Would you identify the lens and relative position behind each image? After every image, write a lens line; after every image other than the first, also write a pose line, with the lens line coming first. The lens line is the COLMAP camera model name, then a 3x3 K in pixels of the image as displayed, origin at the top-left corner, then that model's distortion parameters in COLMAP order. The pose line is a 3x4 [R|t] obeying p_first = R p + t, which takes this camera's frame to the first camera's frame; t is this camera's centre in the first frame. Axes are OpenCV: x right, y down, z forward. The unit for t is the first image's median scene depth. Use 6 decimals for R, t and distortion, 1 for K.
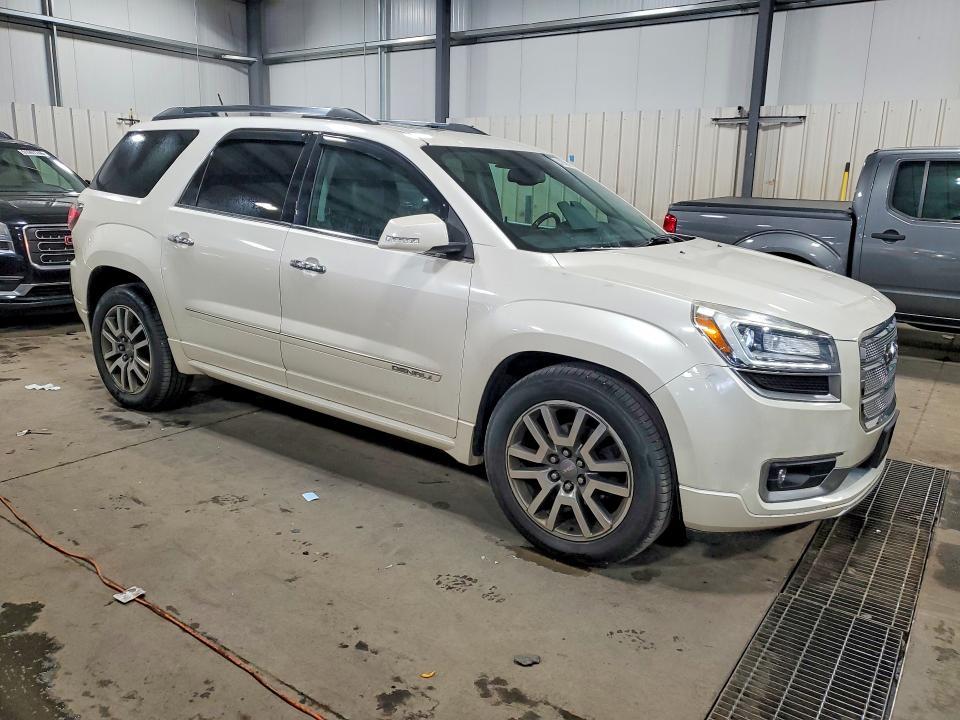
lens RADIAL K [[736.3, 0, 480.0], [0, 736.3, 360.0], [0, 0, 1]] dist [0.040376, -0.061137]
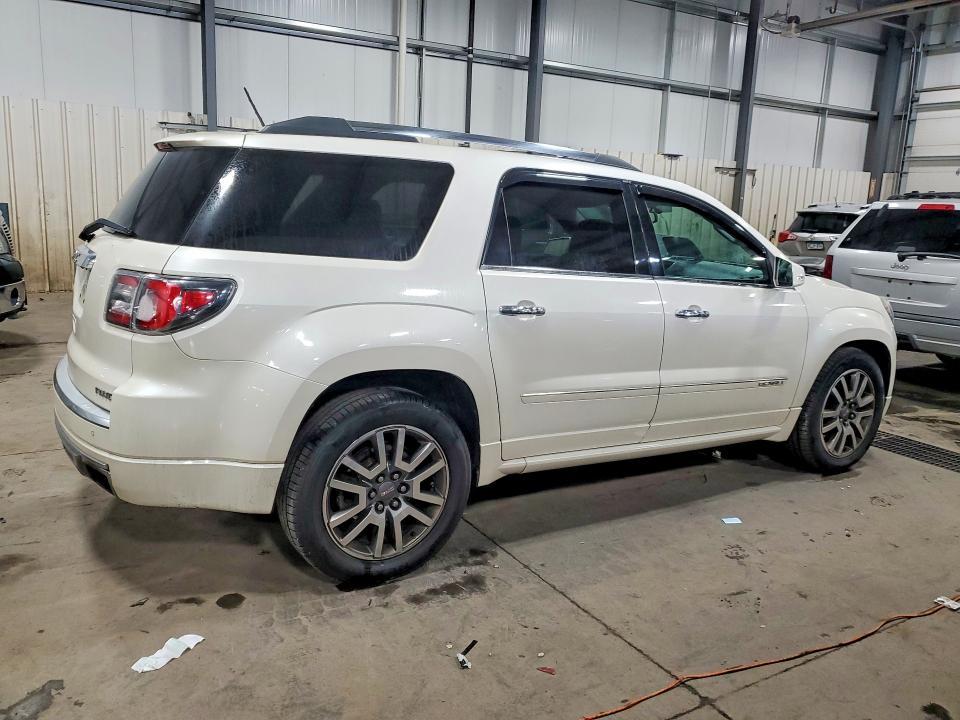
lens RADIAL K [[768.1, 0, 479.0], [0, 768.1, 336.0], [0, 0, 1]] dist [0.016860, 0.008473]
pose [[0.396083, -0.179160, 0.900567, -1.229244], [0.175808, 0.977432, 0.117128, -0.254402], [-0.901227, 0.111934, 0.418641, 0.755110]]
